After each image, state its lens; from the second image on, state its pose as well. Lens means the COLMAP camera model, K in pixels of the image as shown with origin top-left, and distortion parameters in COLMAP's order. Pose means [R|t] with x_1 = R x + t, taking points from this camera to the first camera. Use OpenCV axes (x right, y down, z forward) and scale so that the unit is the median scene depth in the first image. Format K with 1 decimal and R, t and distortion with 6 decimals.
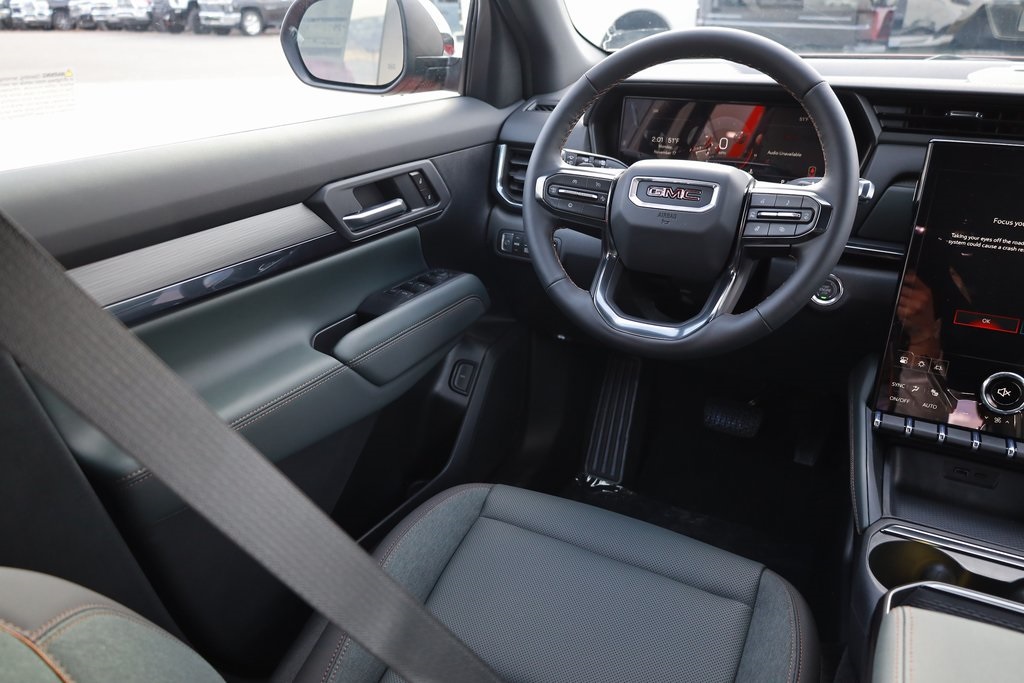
lens RADIAL K [[696.2, 0, 513.6], [0, 696.2, 352.9], [0, 0, 1]] dist [-0.042225, 0.001767]
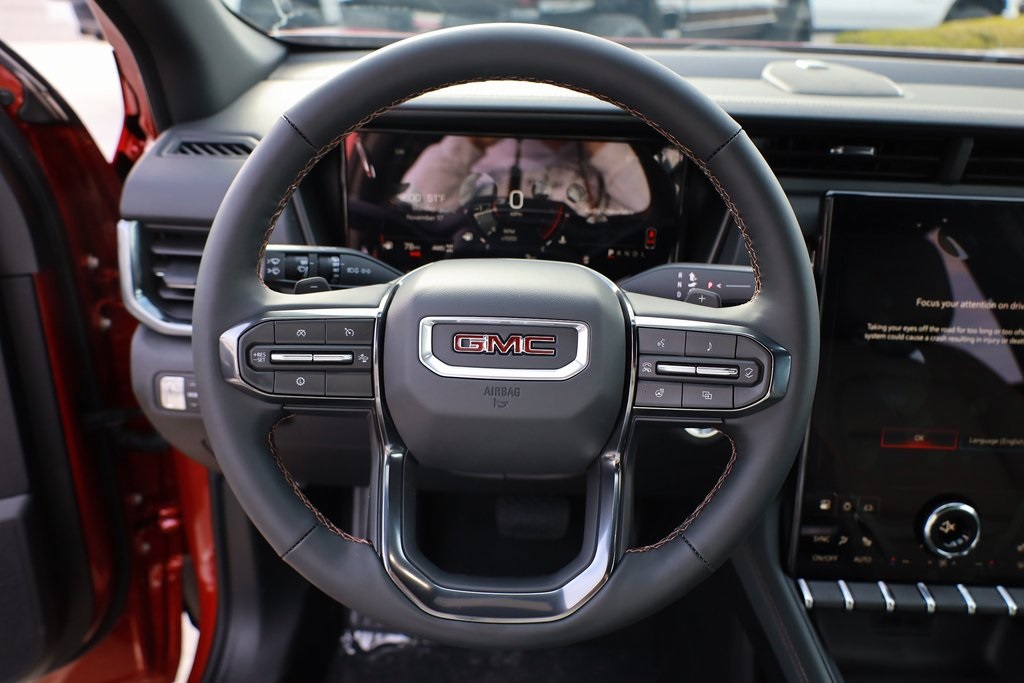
lens RADIAL K [[696.2, 0, 513.6], [0, 696.2, 352.9], [0, 0, 1]] dist [-0.042225, 0.001767]
pose [[0.895856, -0.178309, 0.406999, 0.020211], [0.159358, 0.983949, 0.080307, -0.264735], [-0.414786, -0.007084, 0.909891, 0.512232]]
